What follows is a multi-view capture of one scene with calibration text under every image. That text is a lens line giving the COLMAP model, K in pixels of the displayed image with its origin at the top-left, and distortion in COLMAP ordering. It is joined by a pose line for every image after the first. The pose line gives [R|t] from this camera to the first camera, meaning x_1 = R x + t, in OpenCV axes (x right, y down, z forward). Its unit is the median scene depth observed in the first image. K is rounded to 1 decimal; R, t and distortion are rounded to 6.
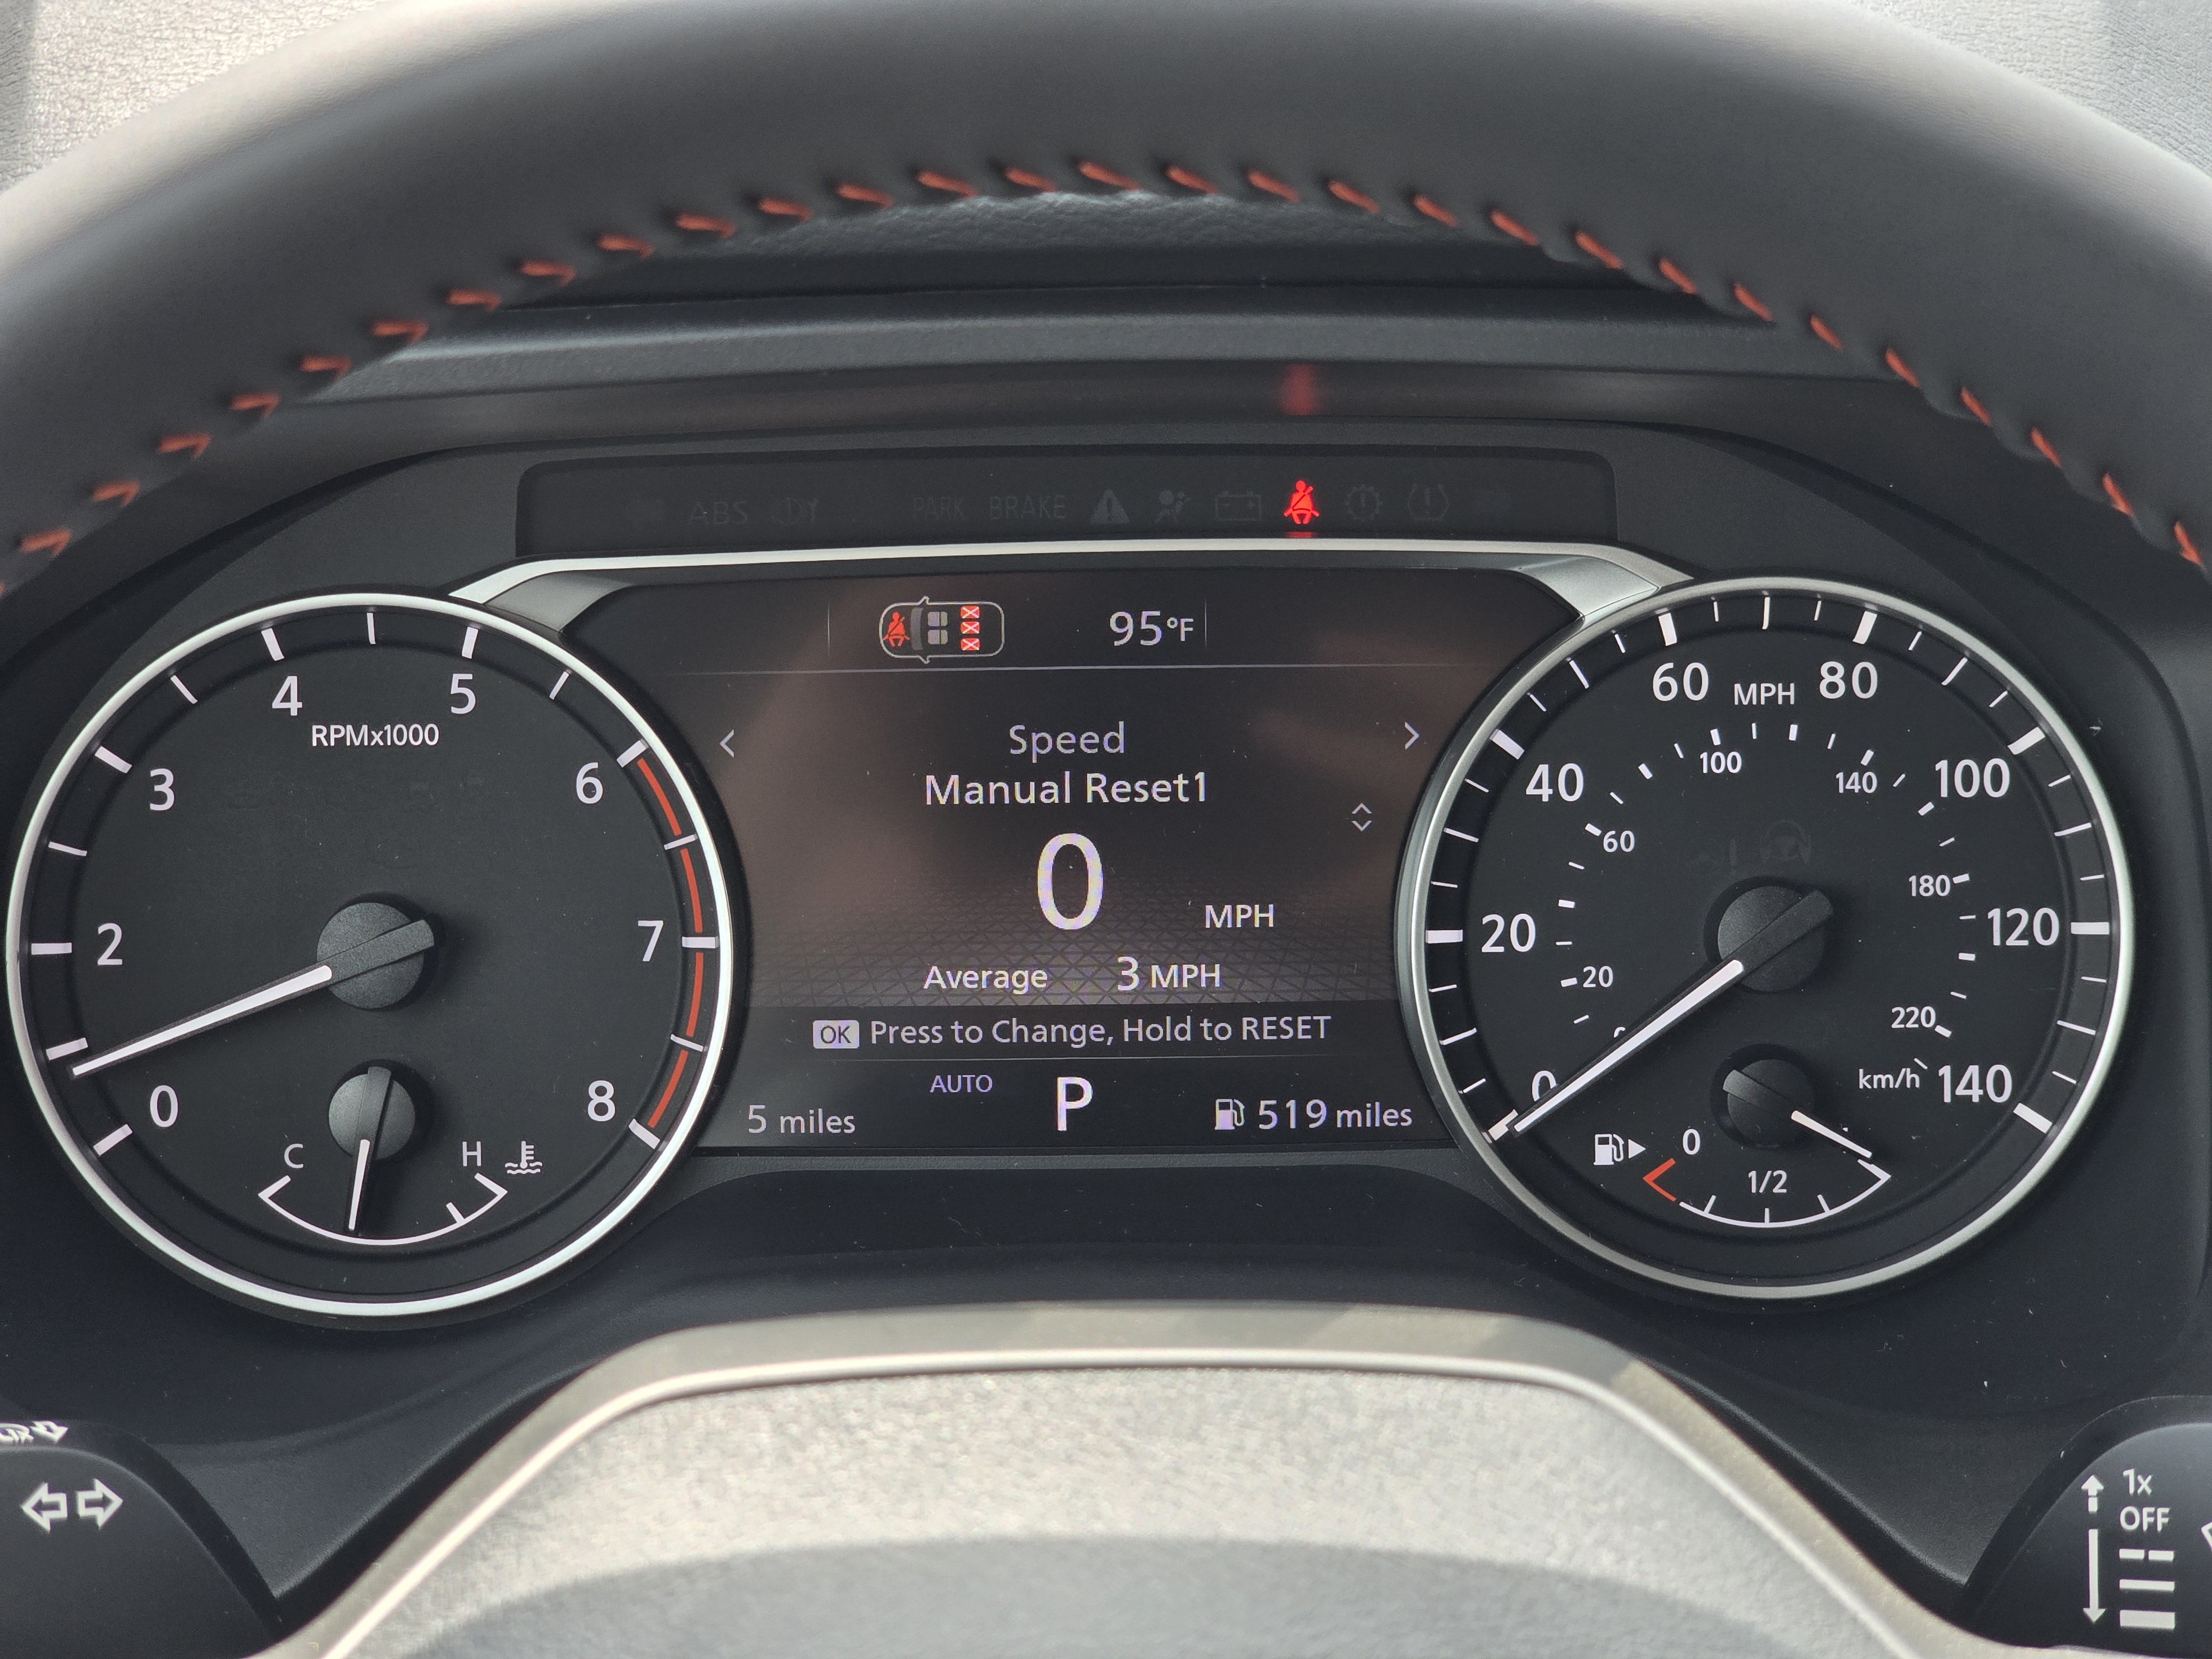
lens RADIAL K [[4341.2, 0, 1112.8], [0, 4341.2, 813.2], [0, 0, 1]] dist [-0.075000, 0.000000]
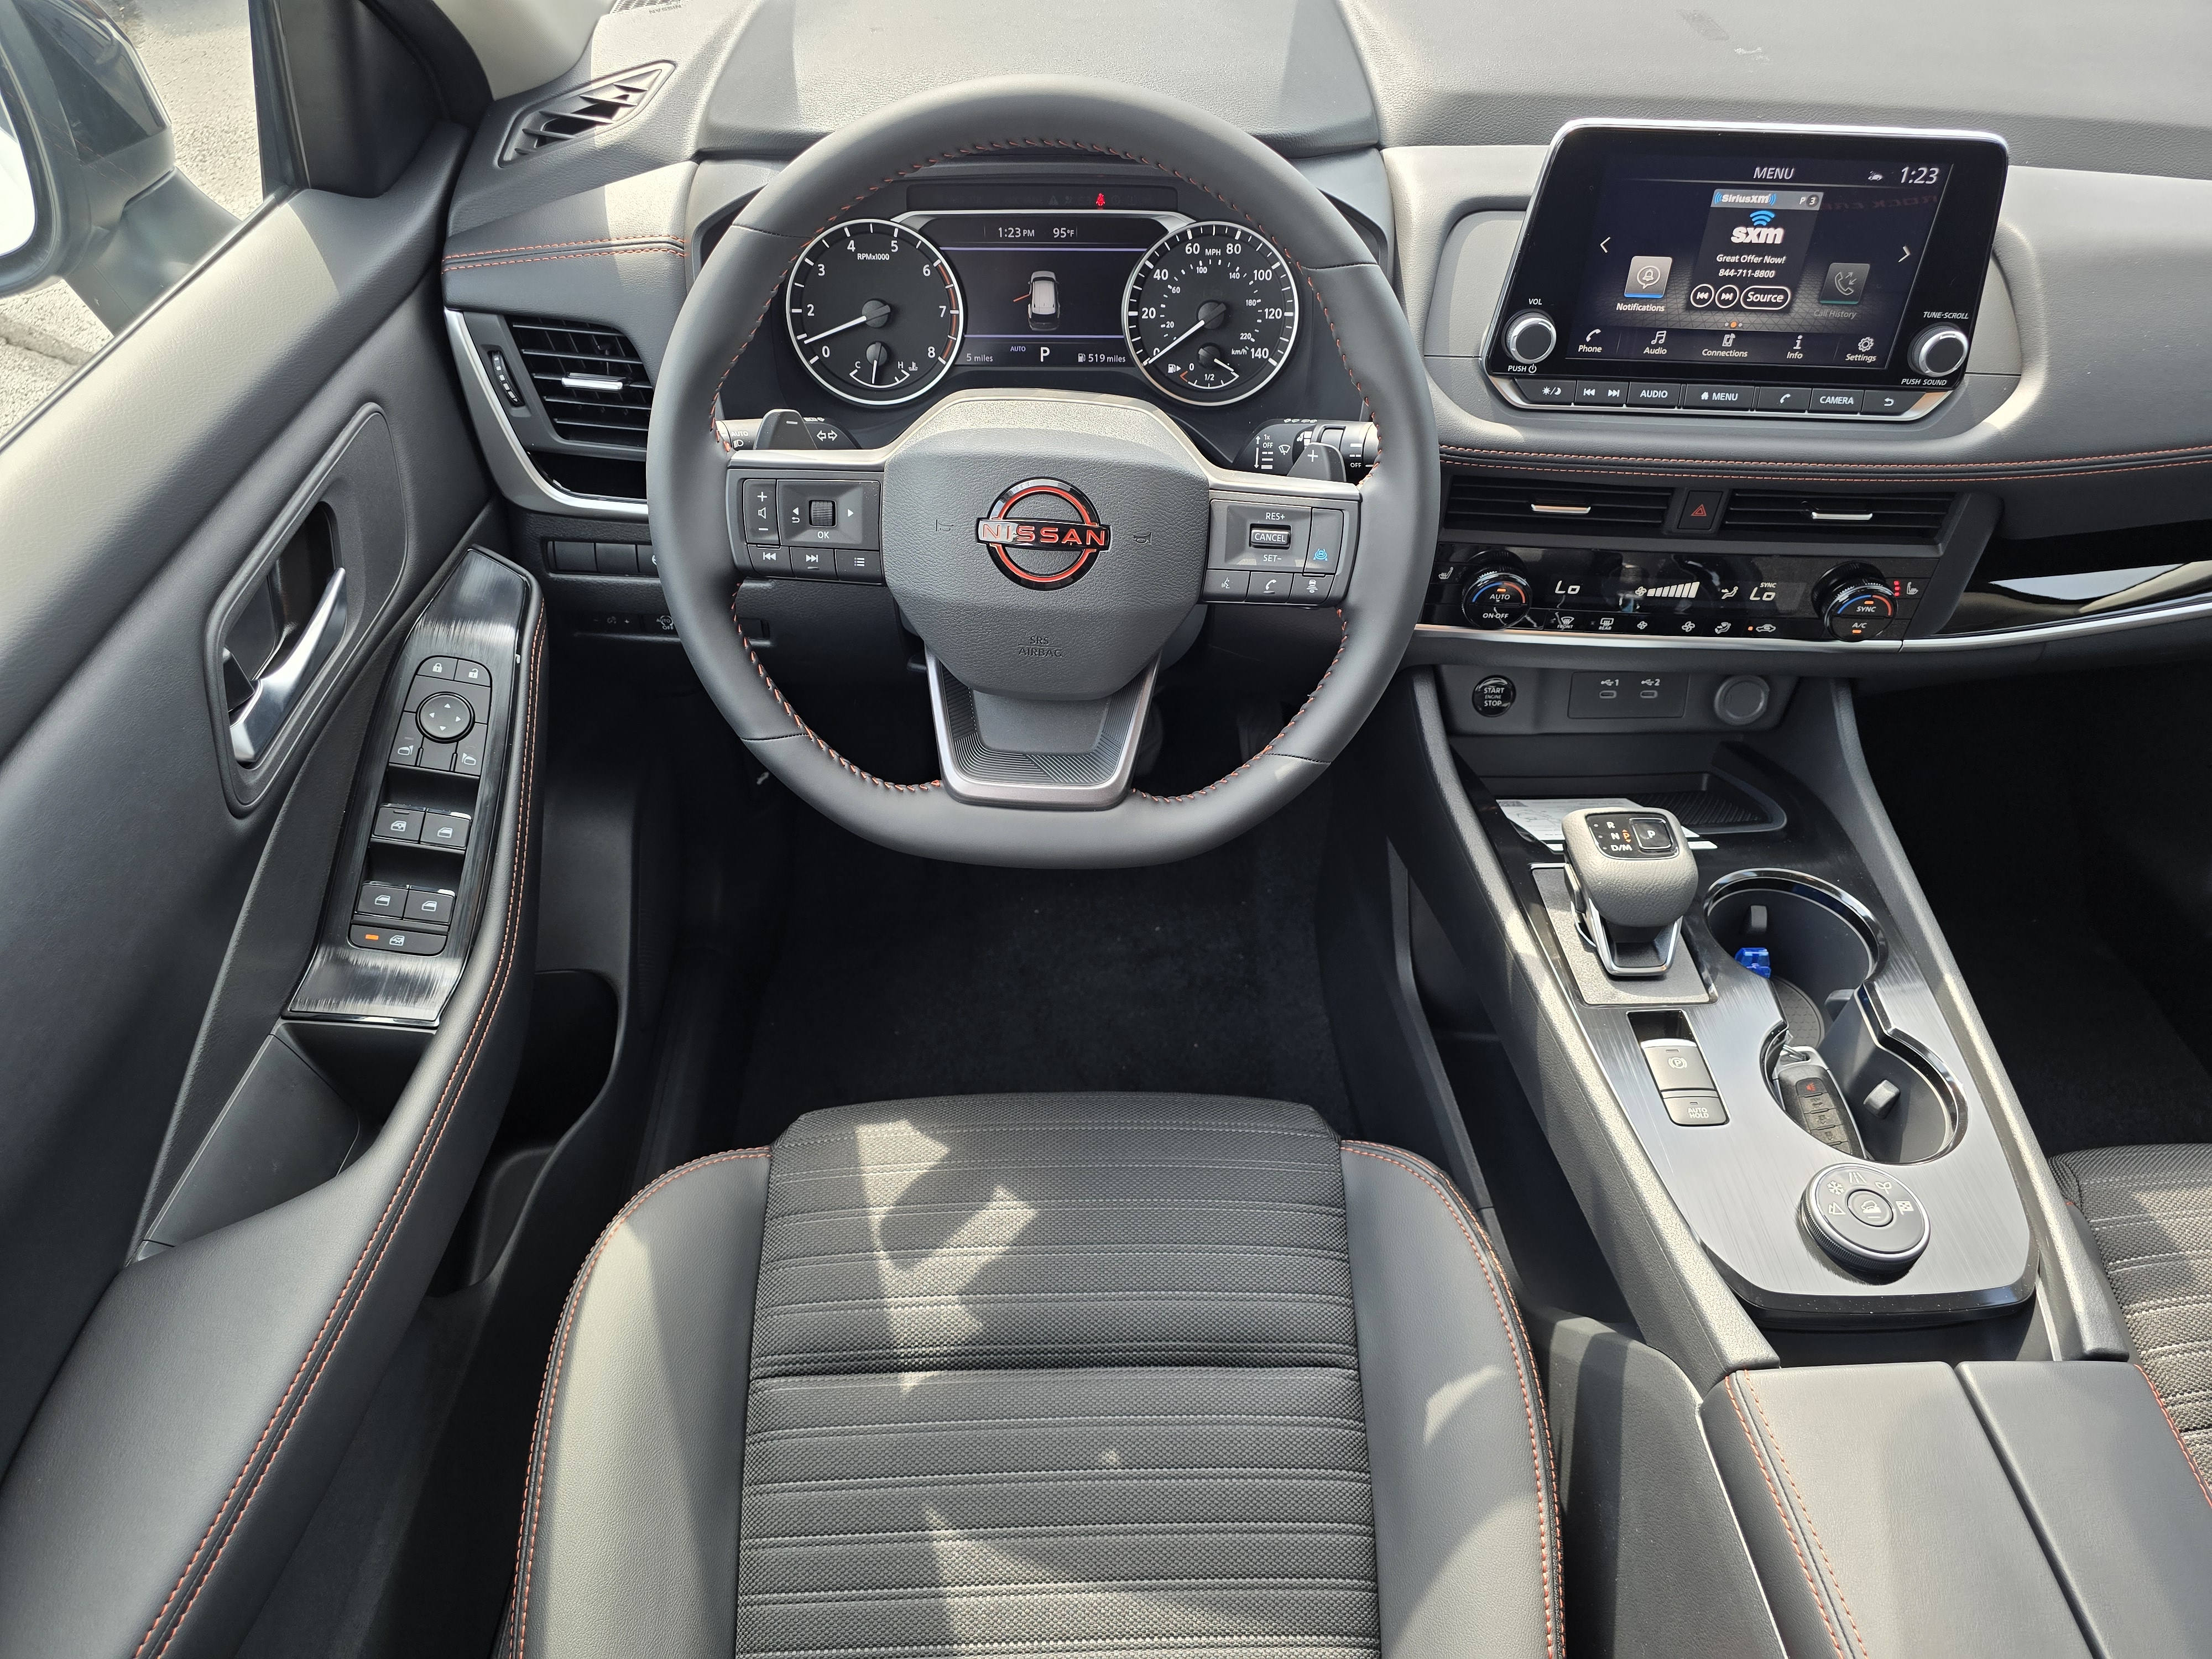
lens RADIAL K [[1536.7, 0, 1107.5], [0, 1536.7, 829.4], [0, 0, 1]] dist [0.056764, -0.056436]
pose [[0.999733, 0.008985, 0.021278, 0.024540], [-0.015645, 0.941145, 0.337641, -0.006309], [-0.016992, -0.337884, 0.941034, -0.565585]]
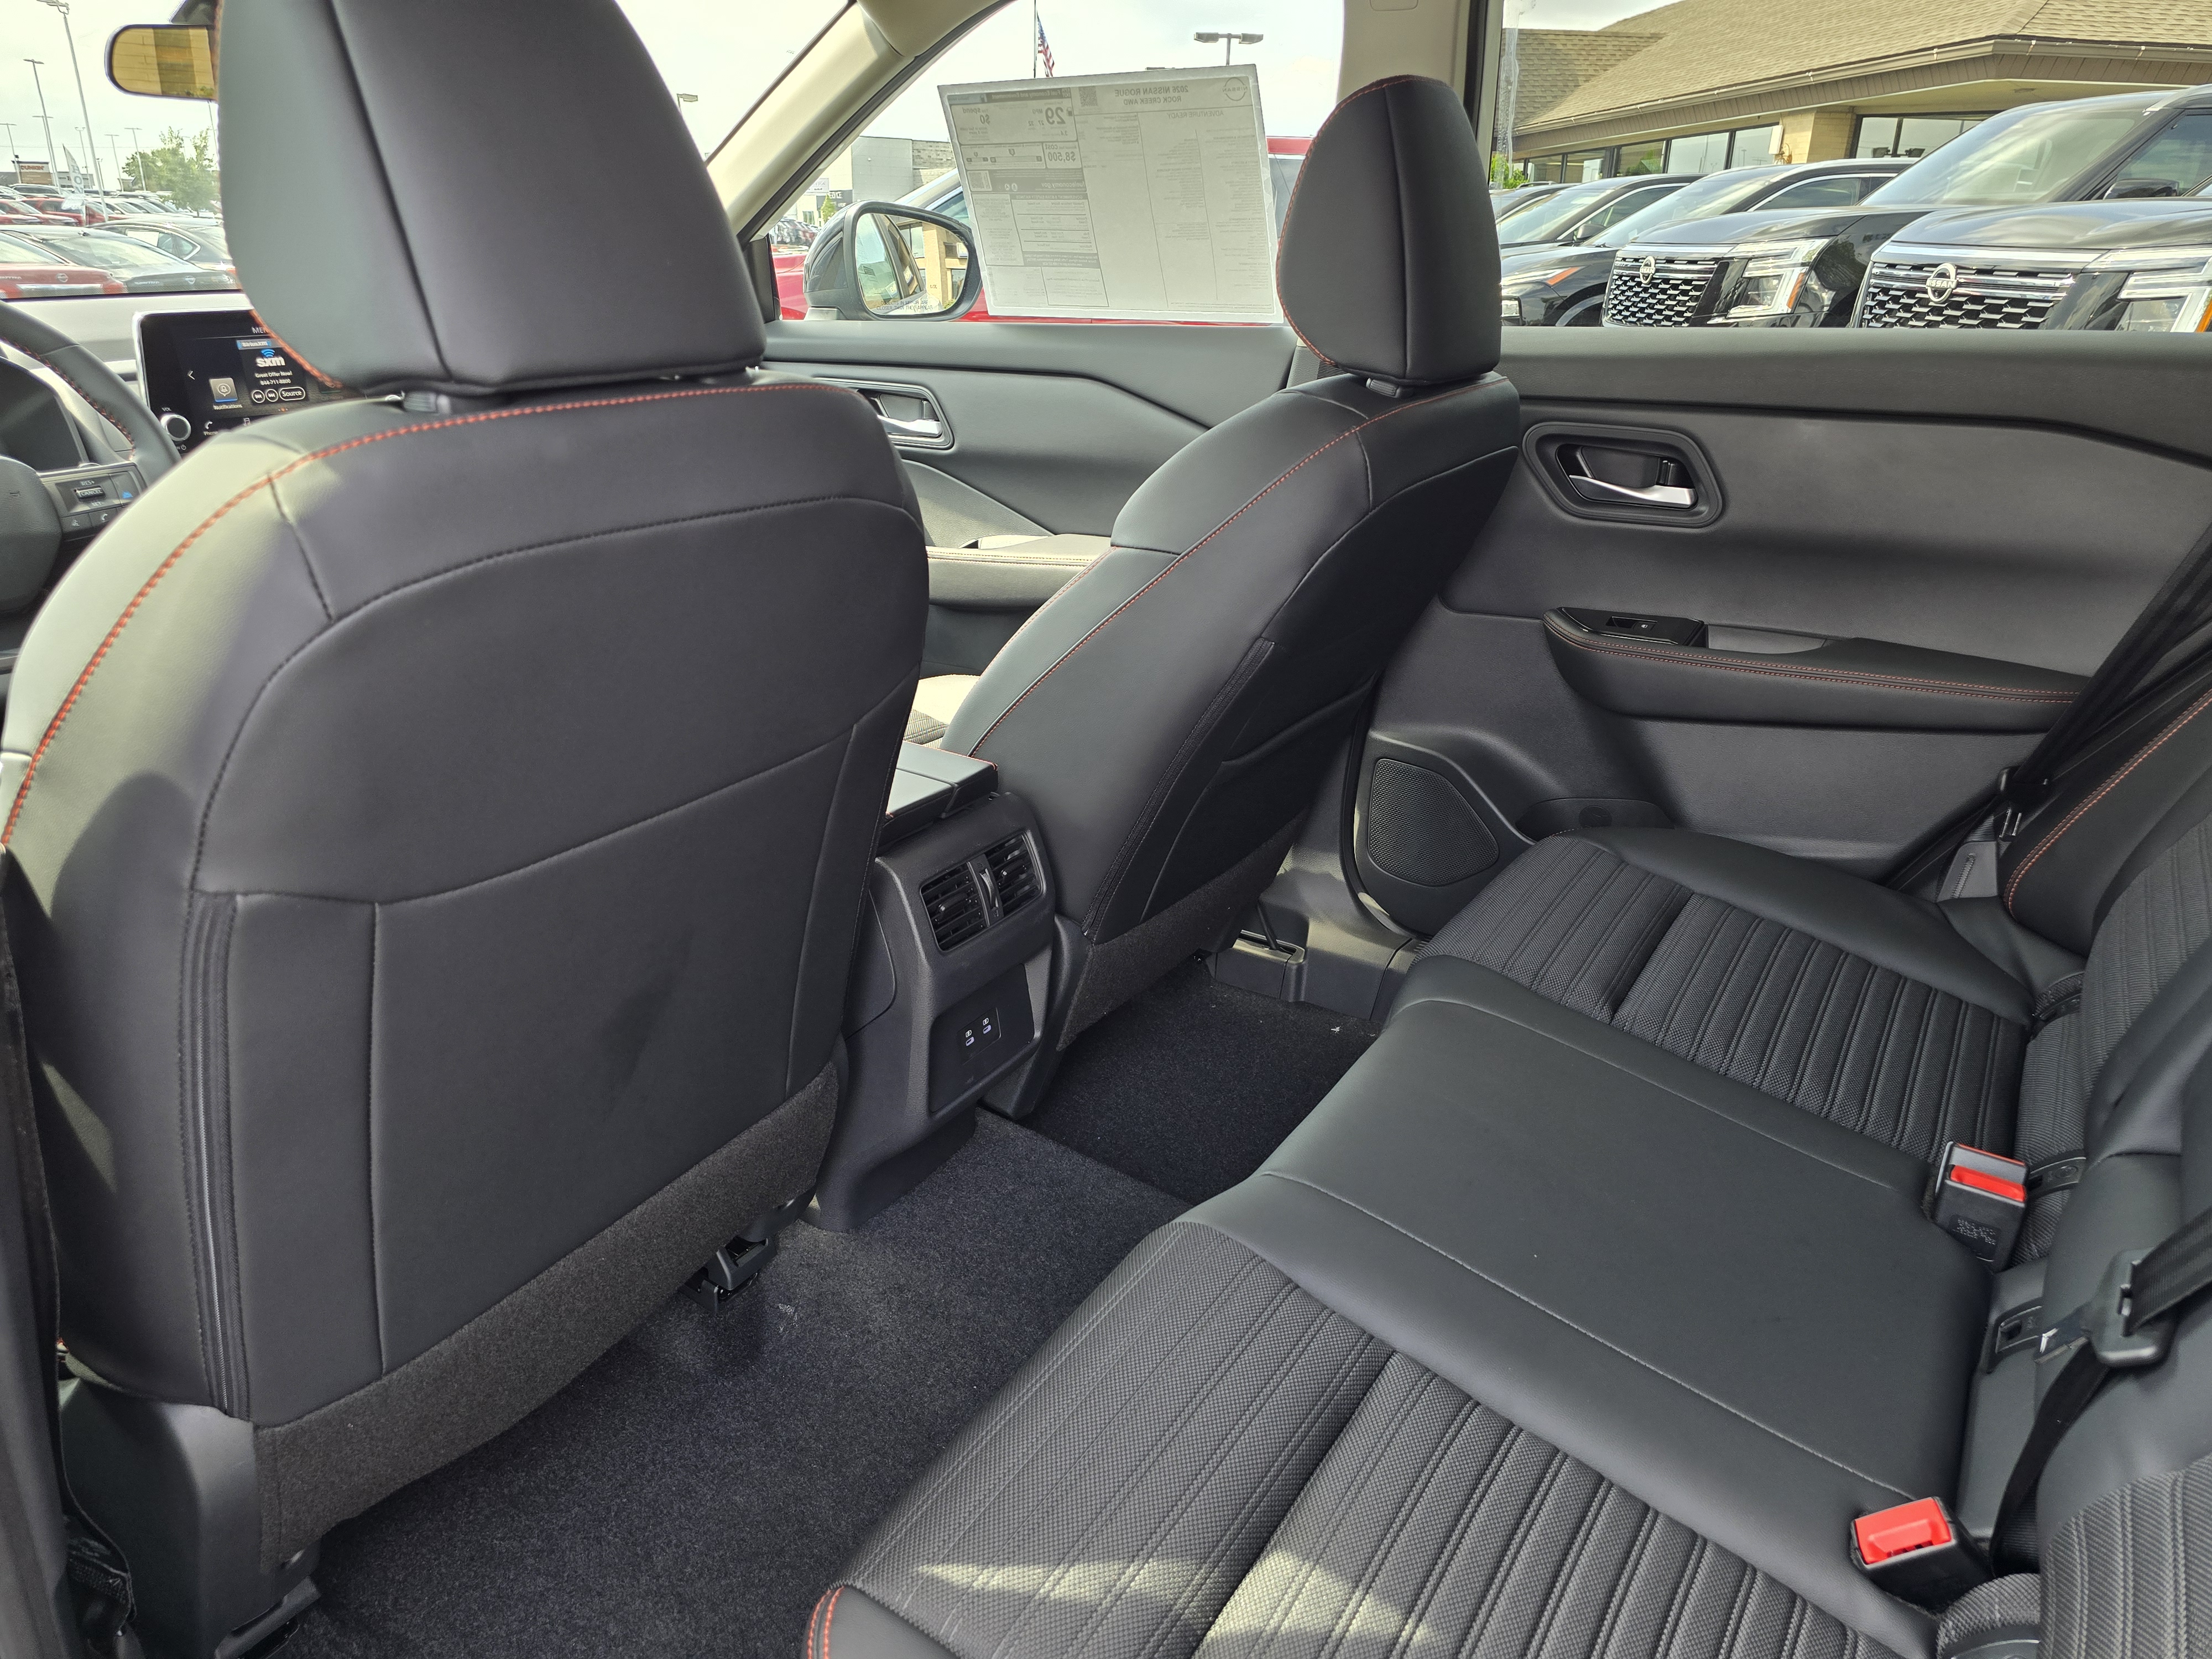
lens RADIAL K [[1536.7, 0, 1100.8], [0, 1536.7, 819.6], [0, 0, 1]] dist [0.056764, -0.056436]
pose [[0.571640, -0.302460, 0.762722, -0.762466], [0.322367, 0.937617, 0.130210, 0.738491], [-0.754525, 0.171443, 0.633482, -1.627711]]
